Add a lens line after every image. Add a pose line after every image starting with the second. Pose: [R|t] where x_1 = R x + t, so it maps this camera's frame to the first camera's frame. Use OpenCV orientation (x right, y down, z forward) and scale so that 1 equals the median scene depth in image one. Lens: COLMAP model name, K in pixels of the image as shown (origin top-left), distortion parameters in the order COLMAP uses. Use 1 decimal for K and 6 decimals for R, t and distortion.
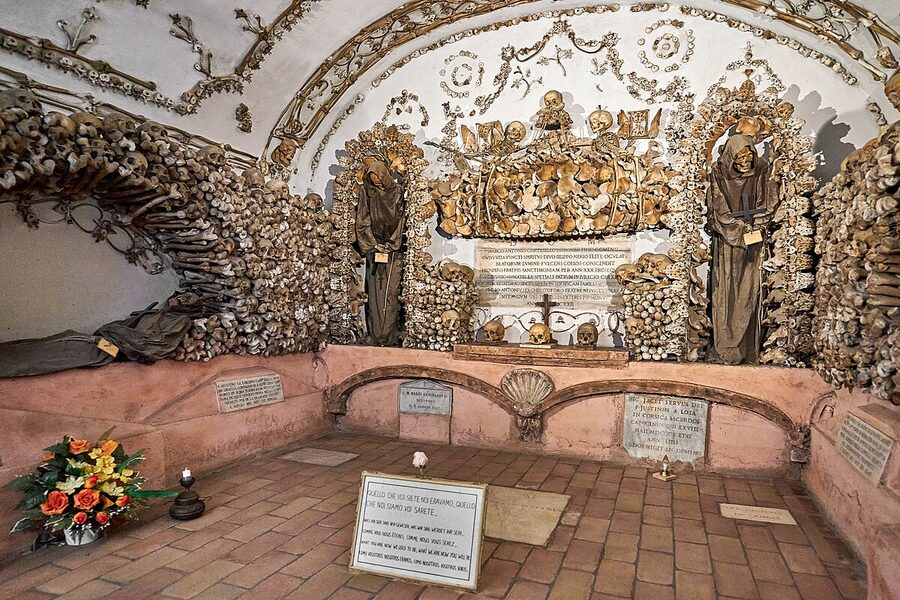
lens RADIAL K [[401.2, 0, 450.0], [0, 401.2, 300.0], [0, 0, 1]] dist [-0.038060, 0.013114]
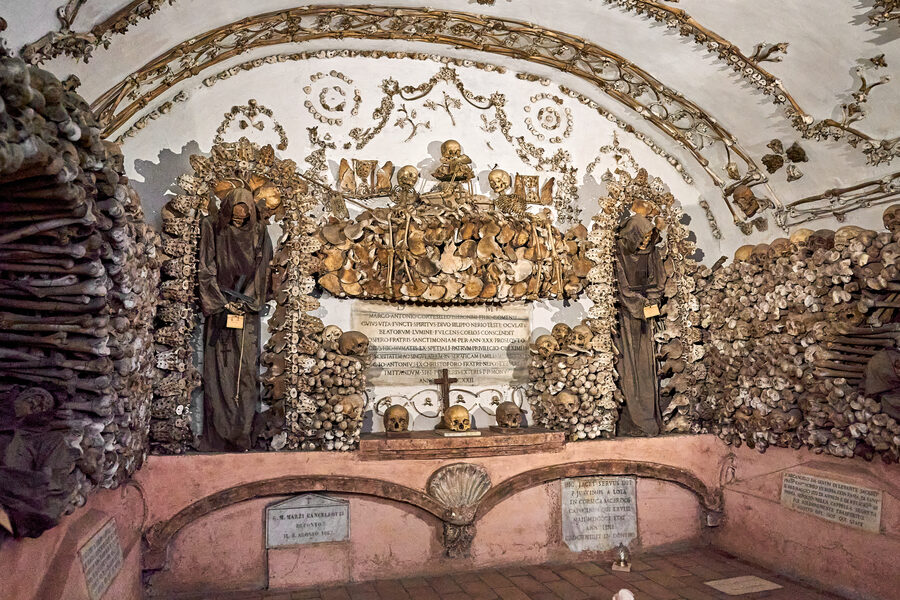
lens RADIAL K [[496.2, 0, 450.0], [0, 496.2, 300.0], [0, 0, 1]] dist [-0.030041, 0.000603]
pose [[0.884969, 0.040810, 0.463858, -0.260271], [0.024937, 0.990569, -0.134726, -0.018842], [-0.464981, 0.130795, 0.875605, 0.070838]]
